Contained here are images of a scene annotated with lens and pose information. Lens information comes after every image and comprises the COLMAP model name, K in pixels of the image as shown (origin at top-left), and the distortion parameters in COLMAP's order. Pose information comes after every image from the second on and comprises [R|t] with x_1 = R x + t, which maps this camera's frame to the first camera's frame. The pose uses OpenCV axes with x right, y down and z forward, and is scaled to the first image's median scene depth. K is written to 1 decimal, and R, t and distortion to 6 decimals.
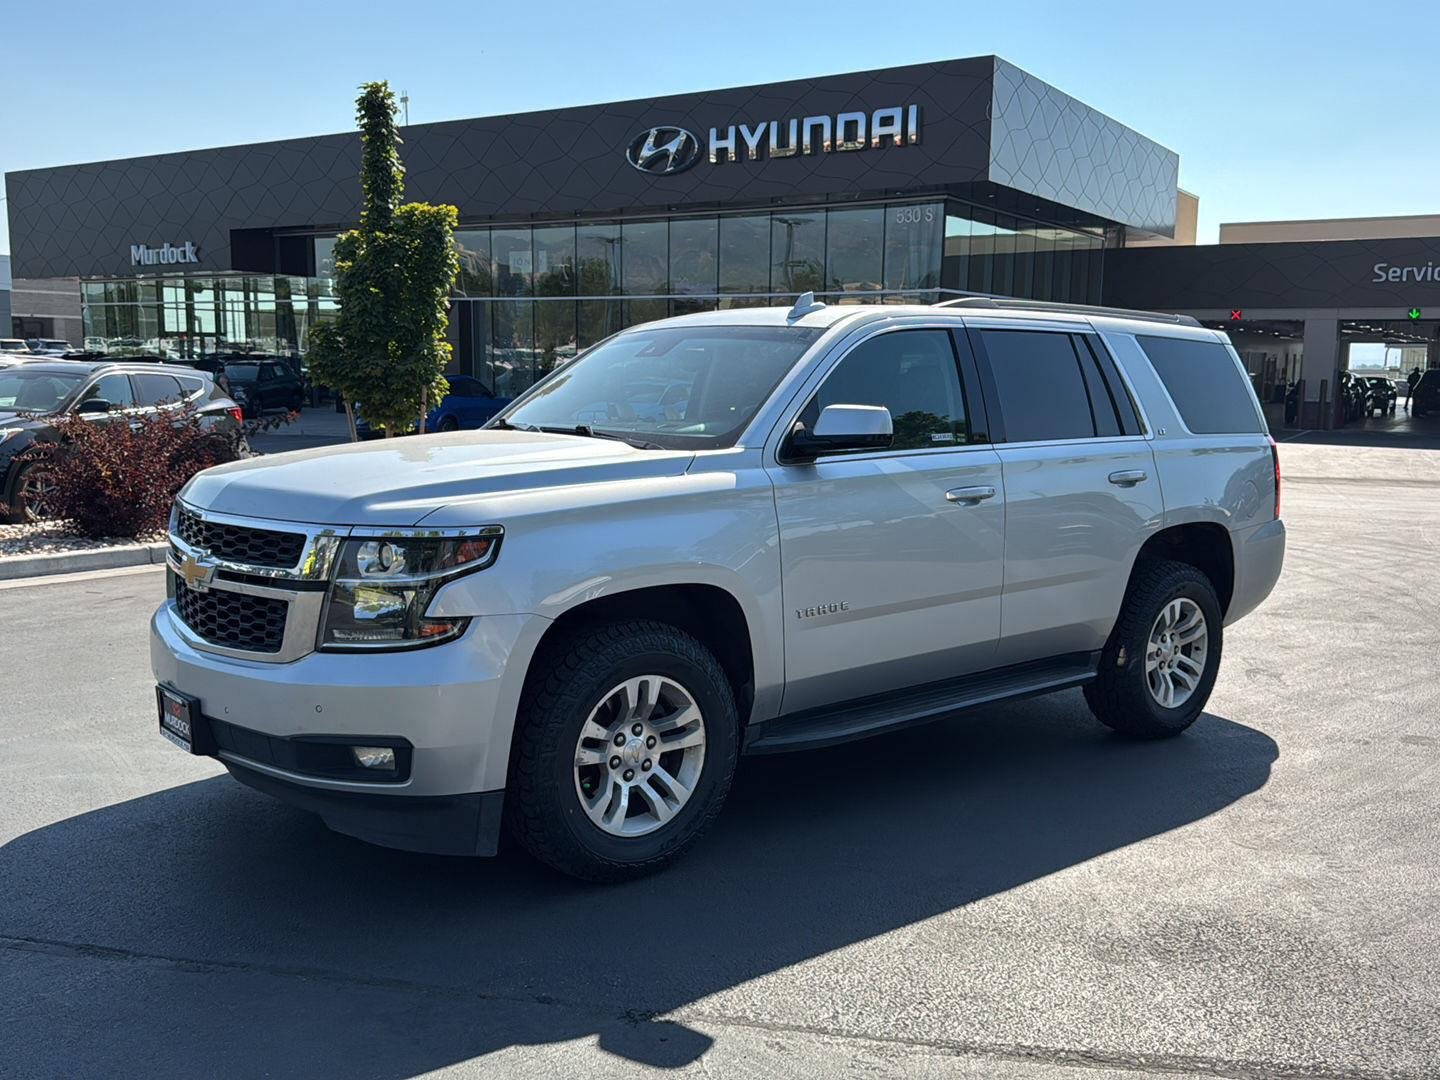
lens RADIAL K [[1326.6, 0, 721.8], [0, 1326.6, 538.9], [0, 0, 1]] dist [0.043779, 0.000000]
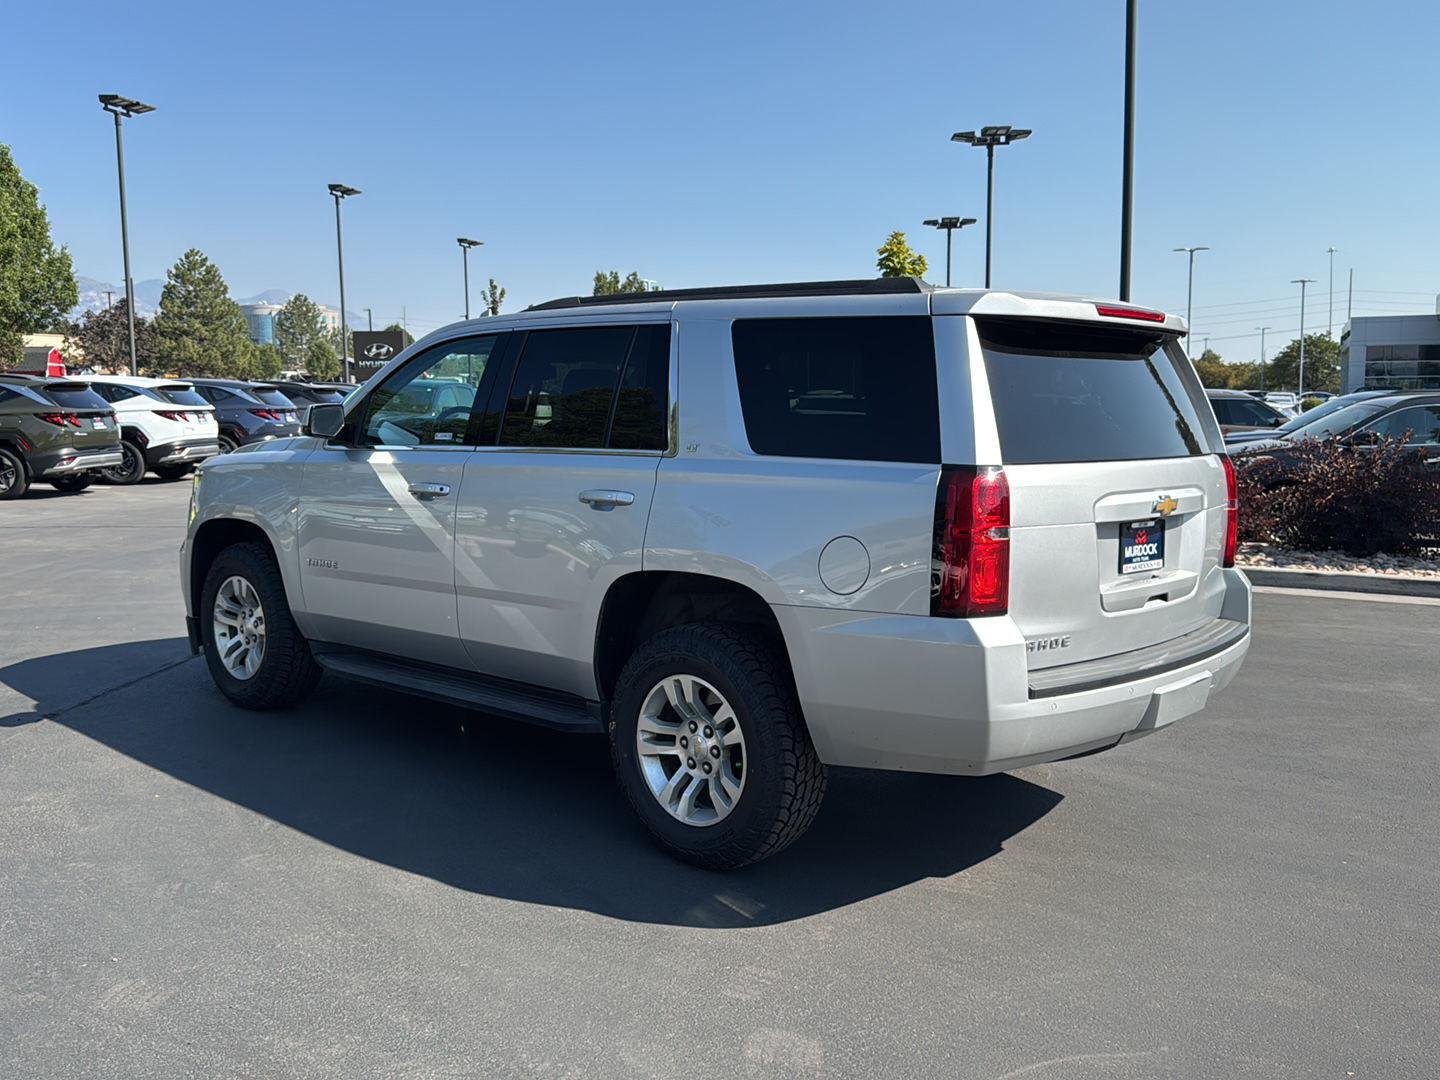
lens RADIAL K [[1326.6, 0, 716.8], [0, 1326.6, 528.0], [0, 0, 1]] dist [0.043779, 0.000000]
pose [[0.127769, 0.080754, -0.988511, 1.209646], [-0.124801, 0.990067, 0.064750, -0.096434], [0.983921, 0.115095, 0.136578, 1.034966]]
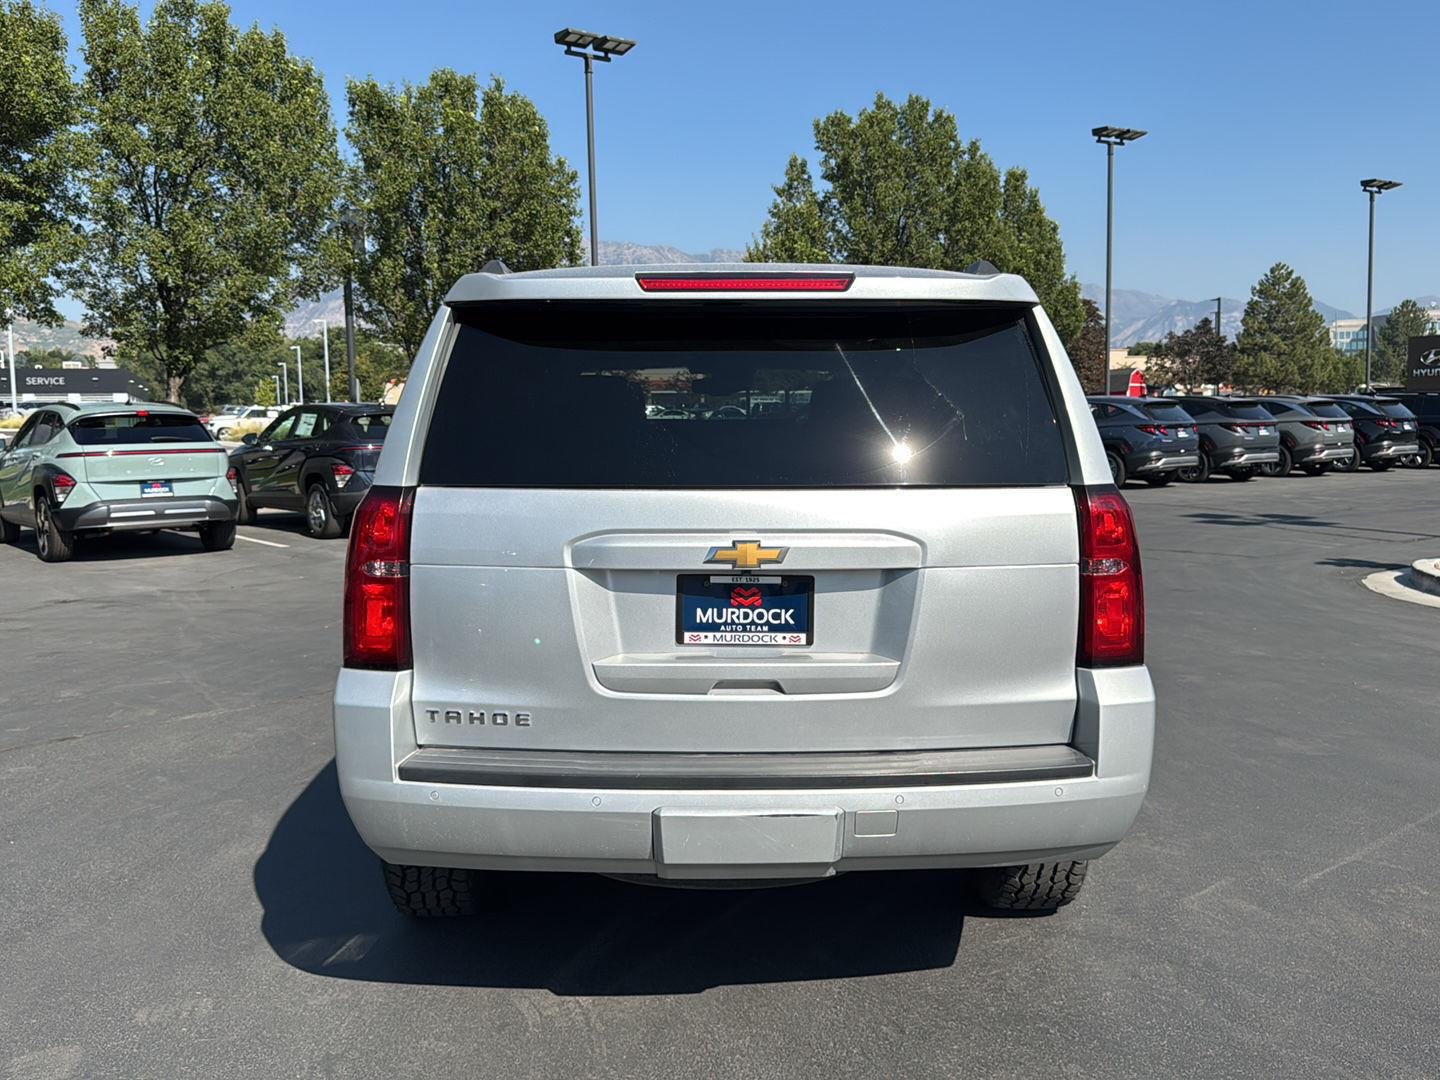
lens RADIAL K [[1326.6, 0, 714.9], [0, 1326.6, 525.7], [0, 0, 1]] dist [0.043779, 0.000000]
pose [[-0.635476, 0.051395, -0.770409, 0.885069], [-0.099398, 0.984035, 0.147635, -0.184874], [0.765696, 0.170395, -0.620222, 1.745846]]
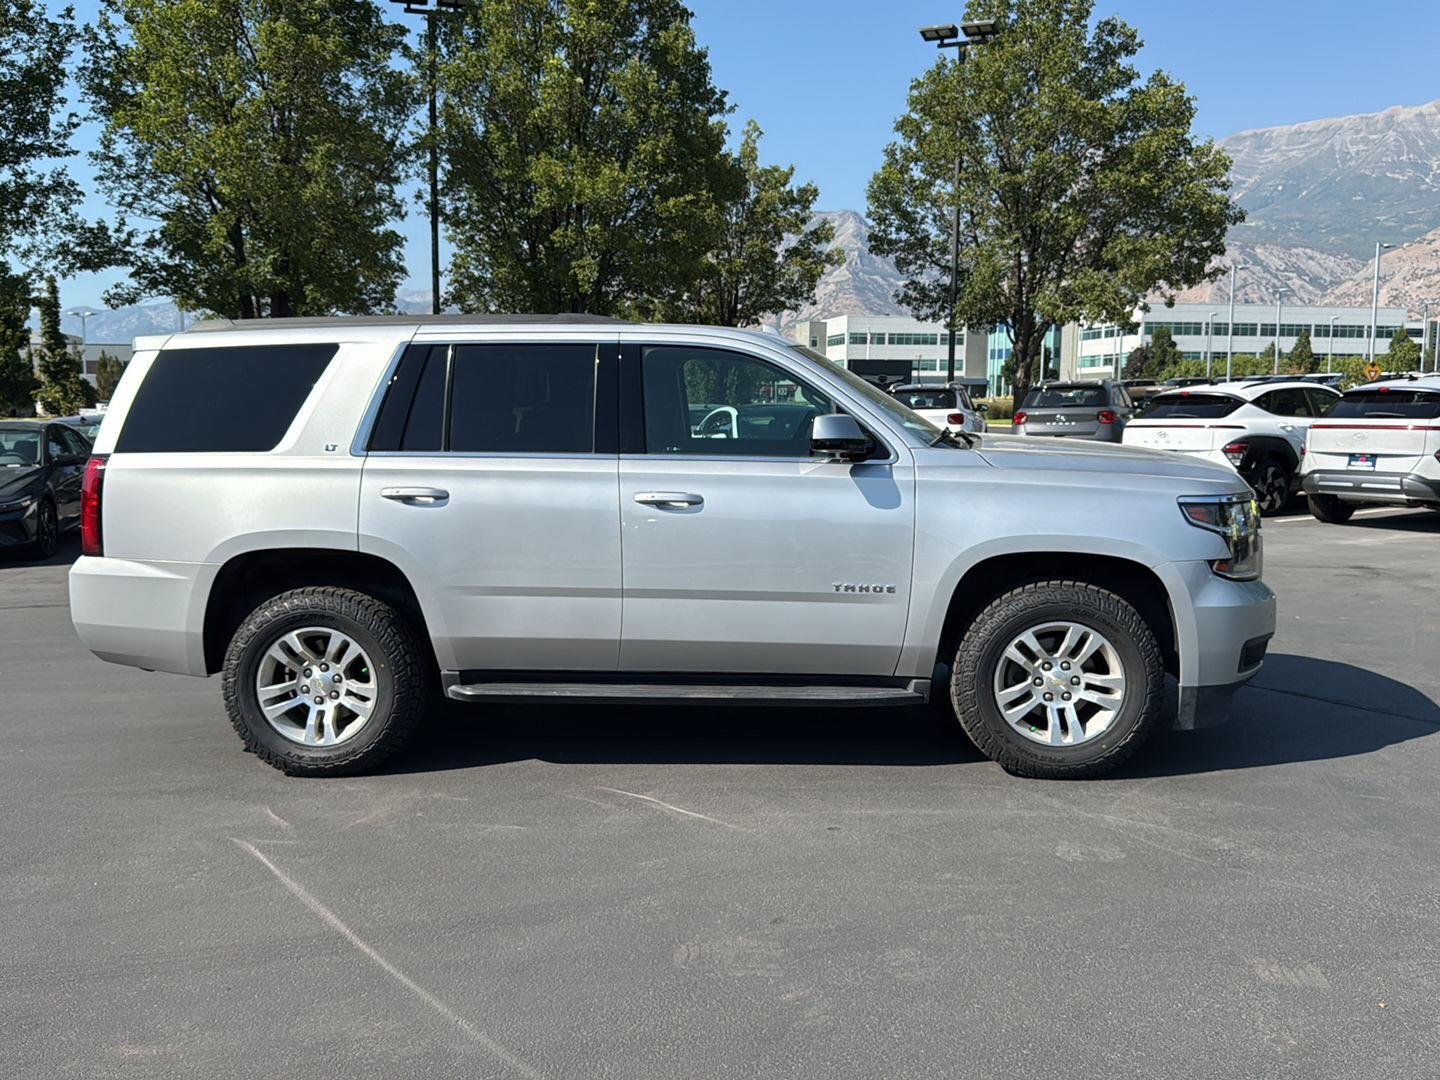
lens RADIAL K [[1326.6, 0, 726.3], [0, 1326.6, 538.0], [0, 0, 1]] dist [0.043779, 0.000000]
pose [[-0.708618, -0.087694, 0.700121, -0.772926], [0.086088, 0.974089, 0.209142, -0.247571], [-0.700321, 0.208474, -0.682708, 1.899559]]
